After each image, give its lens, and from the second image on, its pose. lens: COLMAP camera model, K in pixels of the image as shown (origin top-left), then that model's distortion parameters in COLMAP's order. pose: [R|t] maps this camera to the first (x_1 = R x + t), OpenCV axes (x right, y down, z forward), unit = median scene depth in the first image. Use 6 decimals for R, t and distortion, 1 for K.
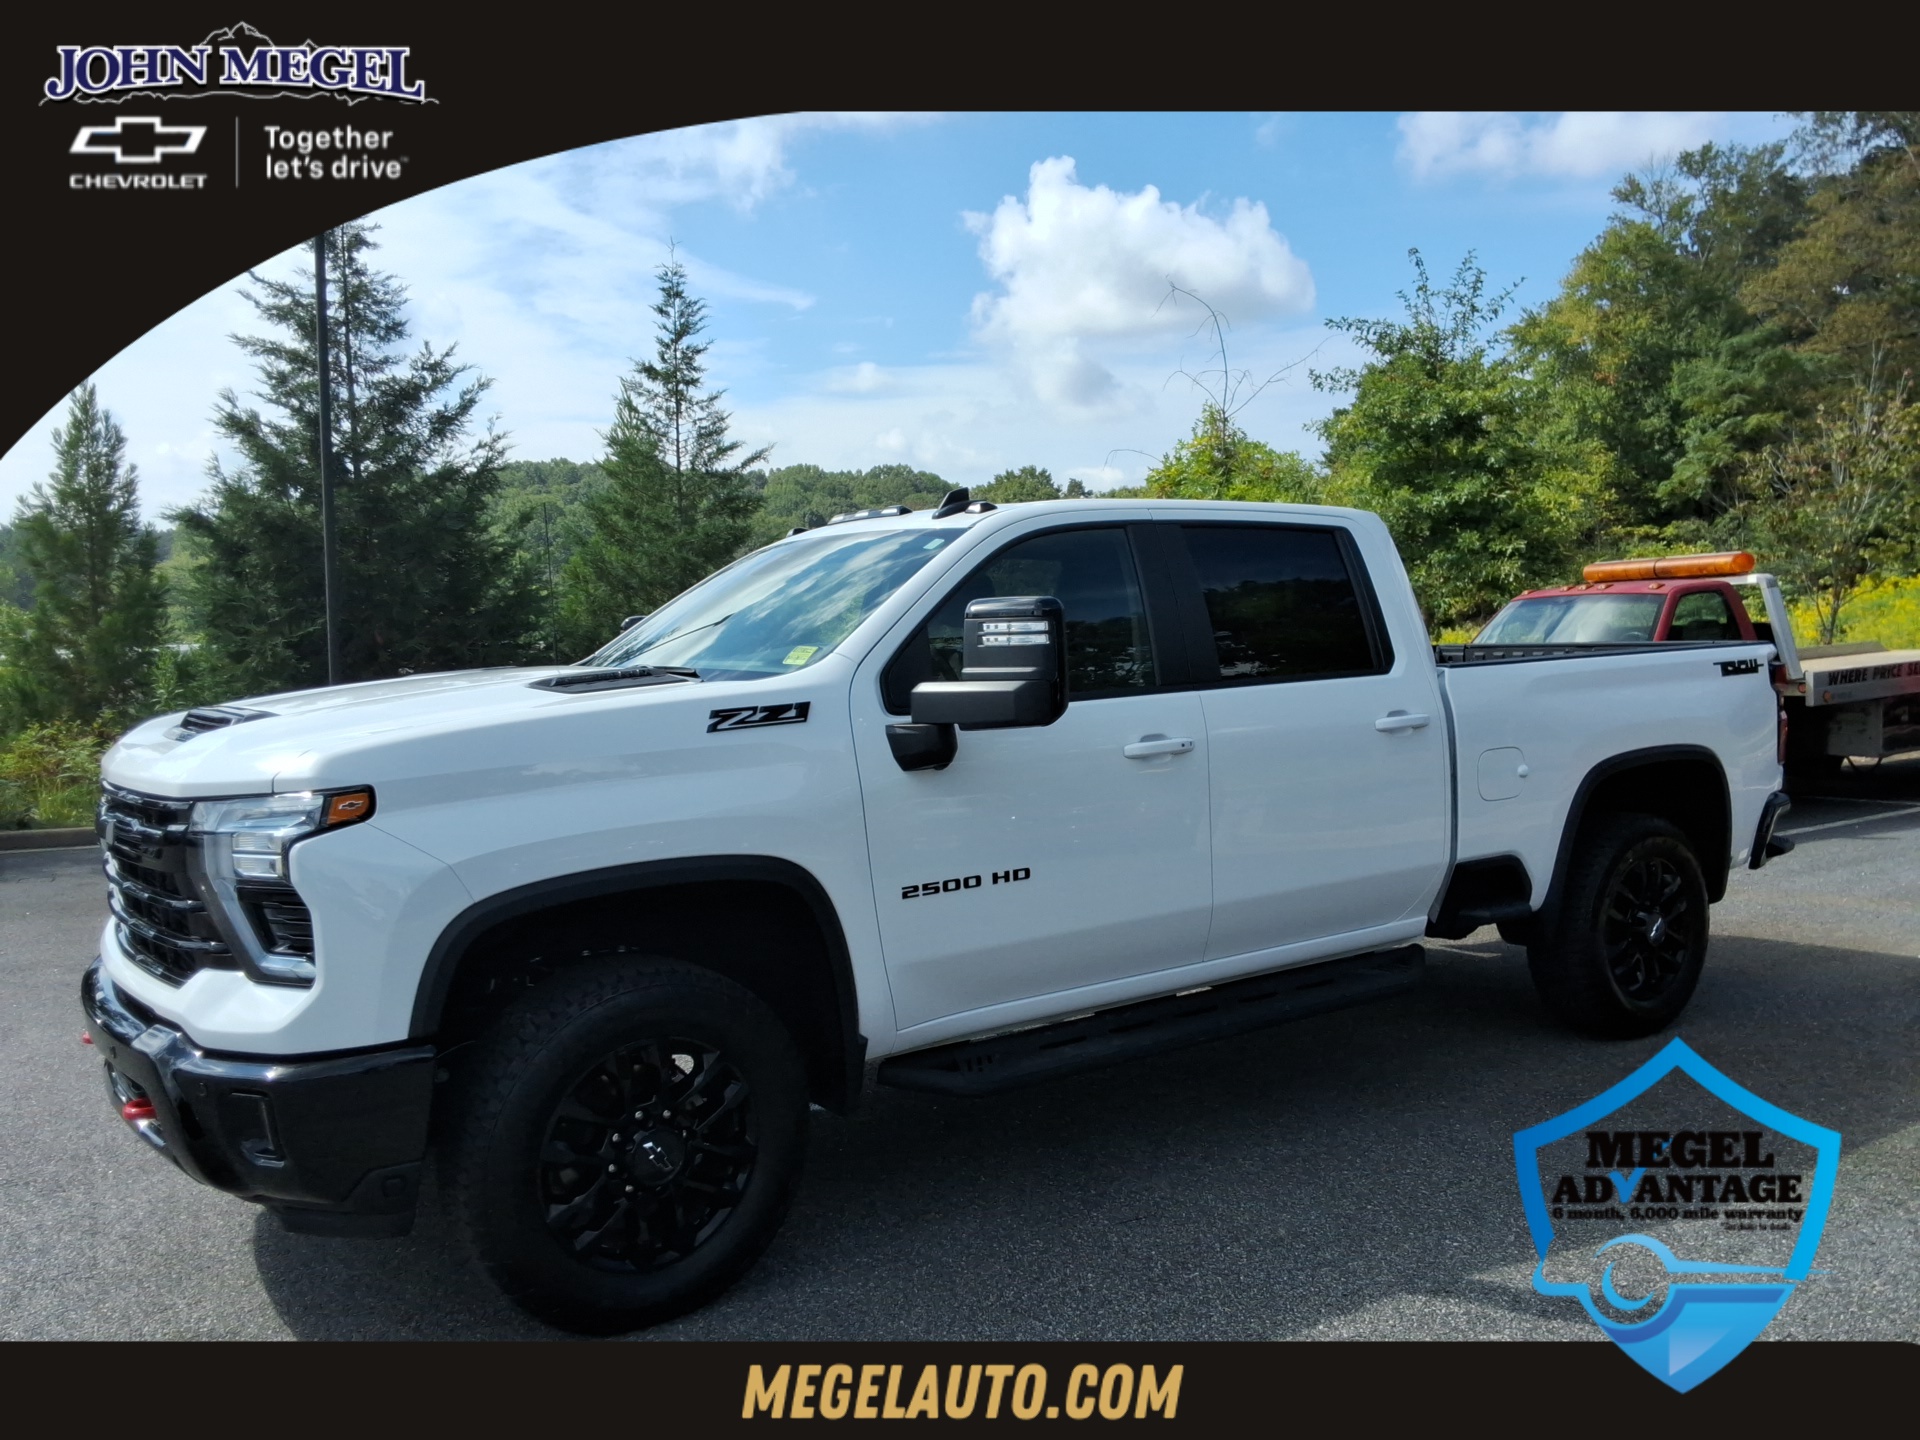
lens RADIAL K [[1540.5, 0, 970.4], [0, 1540.5, 746.3], [0, 0, 1]] dist [0.128338, -0.212519]
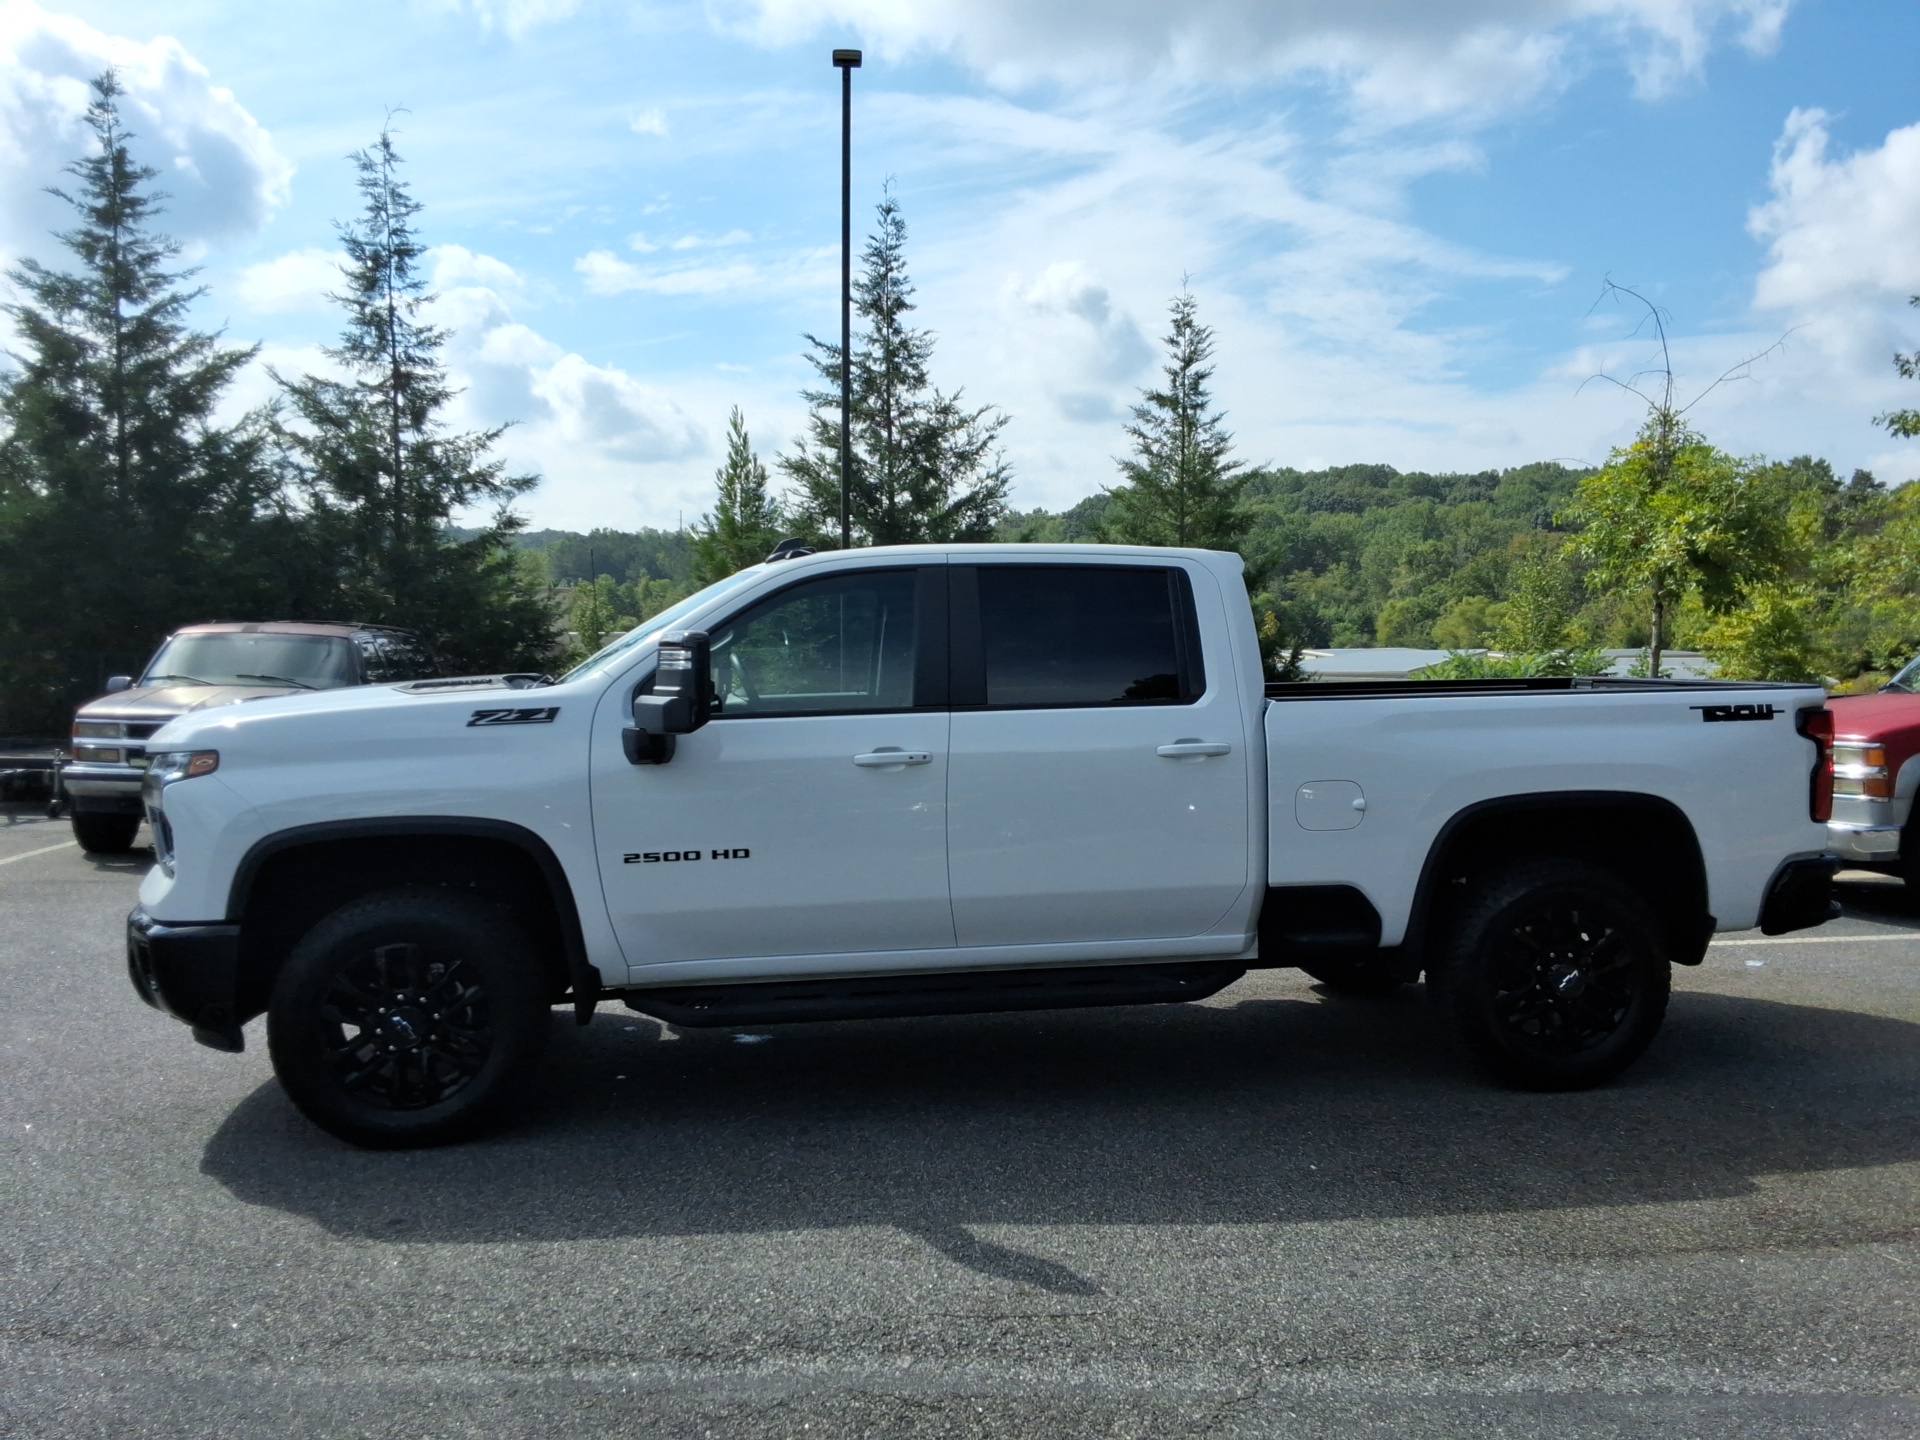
lens RADIAL K [[1540.5, 0, 970.4], [0, 1540.5, 746.3], [0, 0, 1]] dist [0.128338, -0.212519]
pose [[0.896700, 0.049111, -0.439906, 0.181392], [-0.050924, 0.998673, 0.007687, -0.005391], [0.439700, 0.015509, 0.898011, -0.008607]]
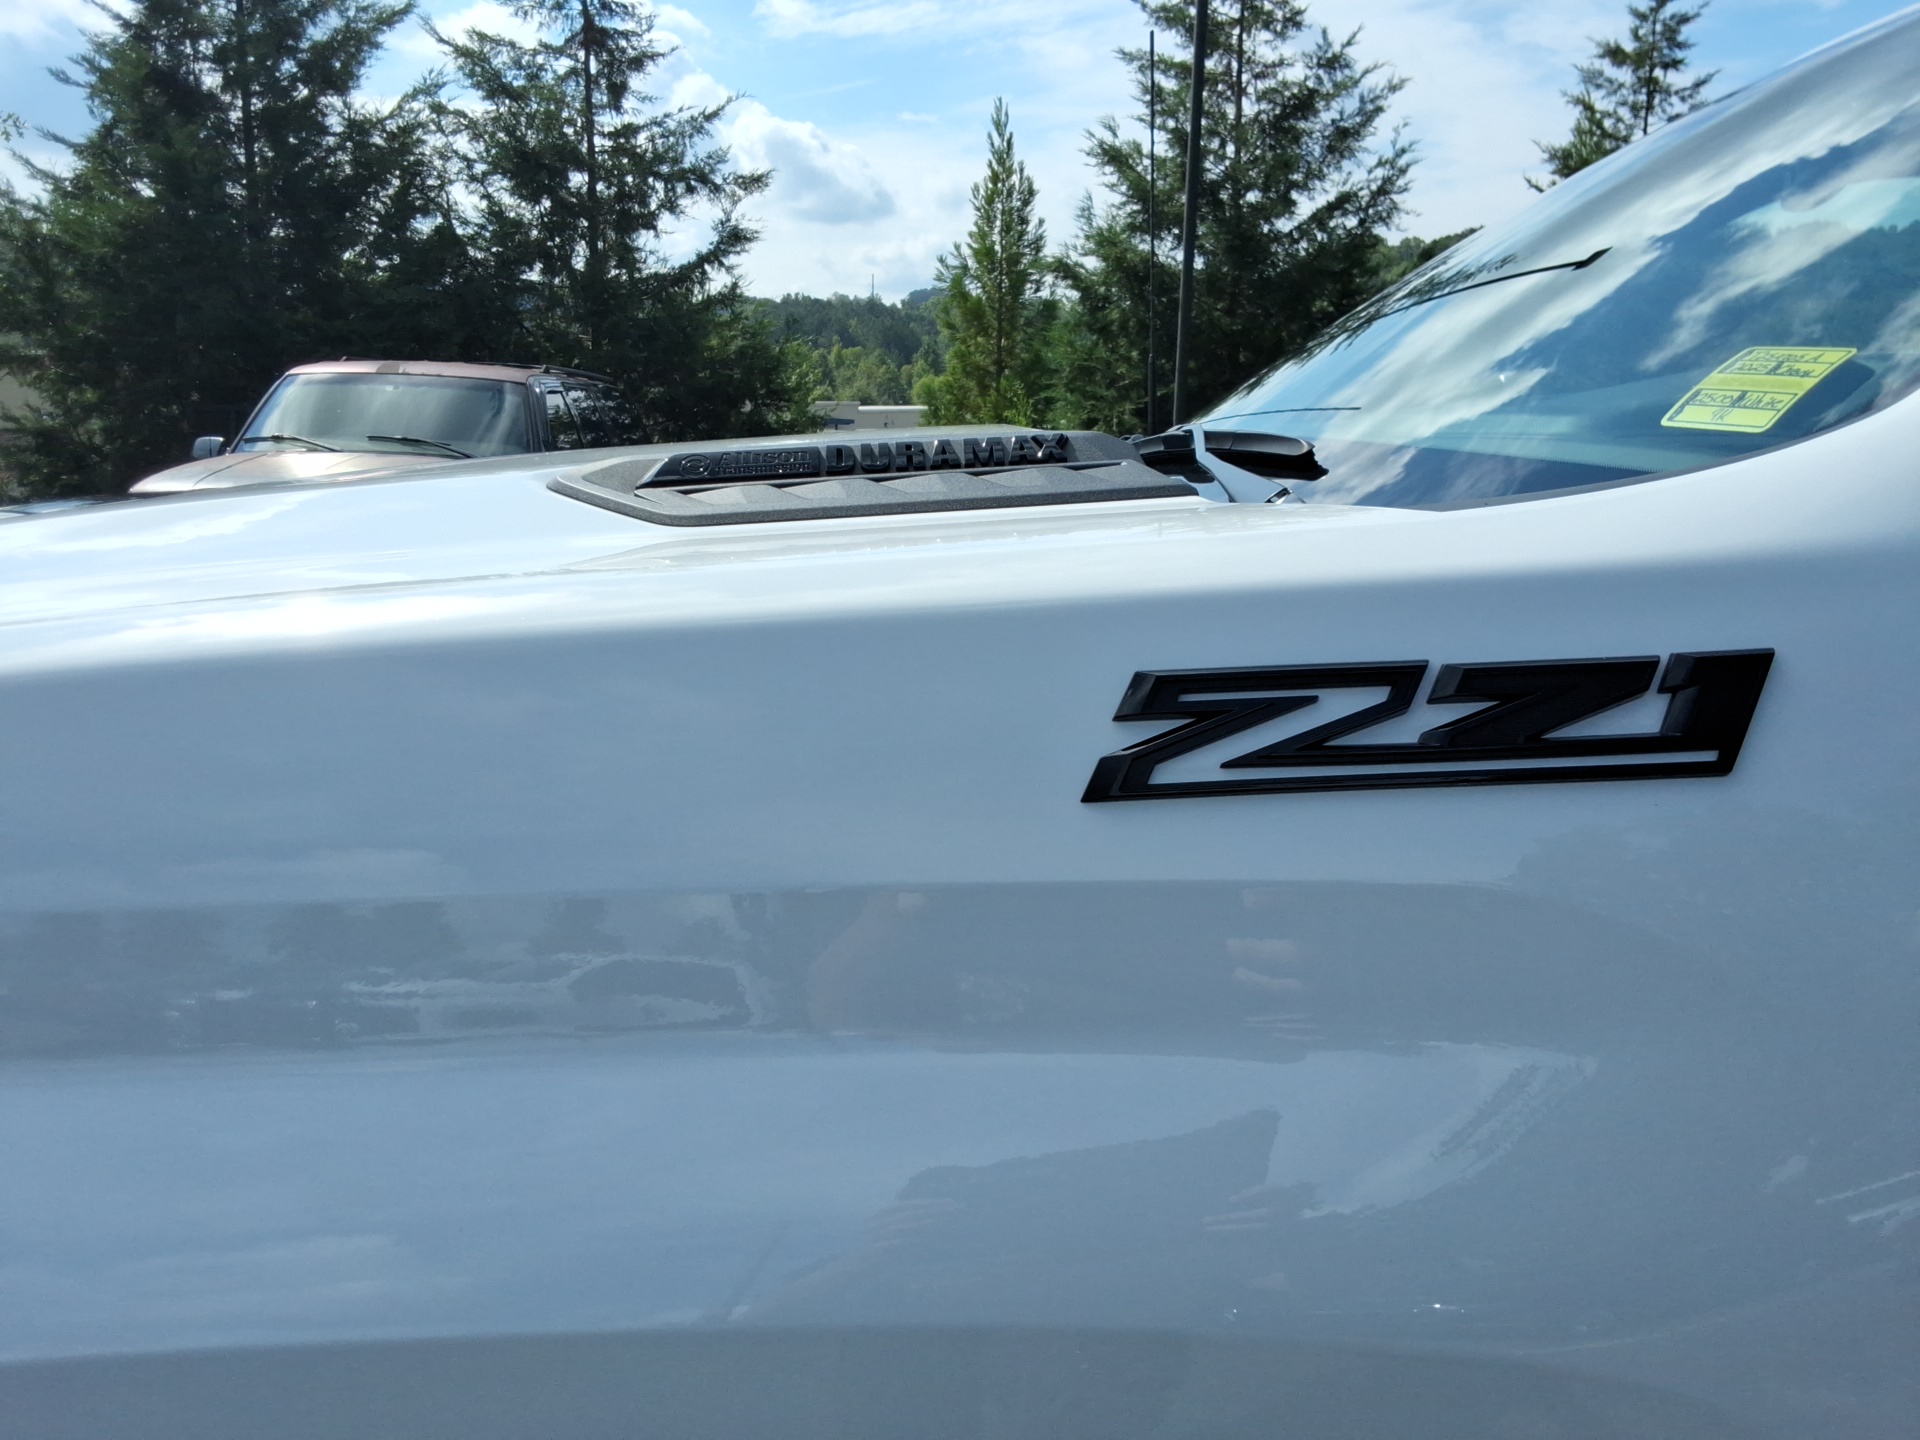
lens RADIAL K [[1540.5, 0, 970.4], [0, 1540.5, 746.3], [0, 0, 1]] dist [0.128338, -0.212519]
pose [[0.836397, 0.139573, -0.530056, -0.019311], [-0.065015, 0.985472, 0.156902, -0.009118], [0.544254, -0.096770, 0.833320, 0.183956]]
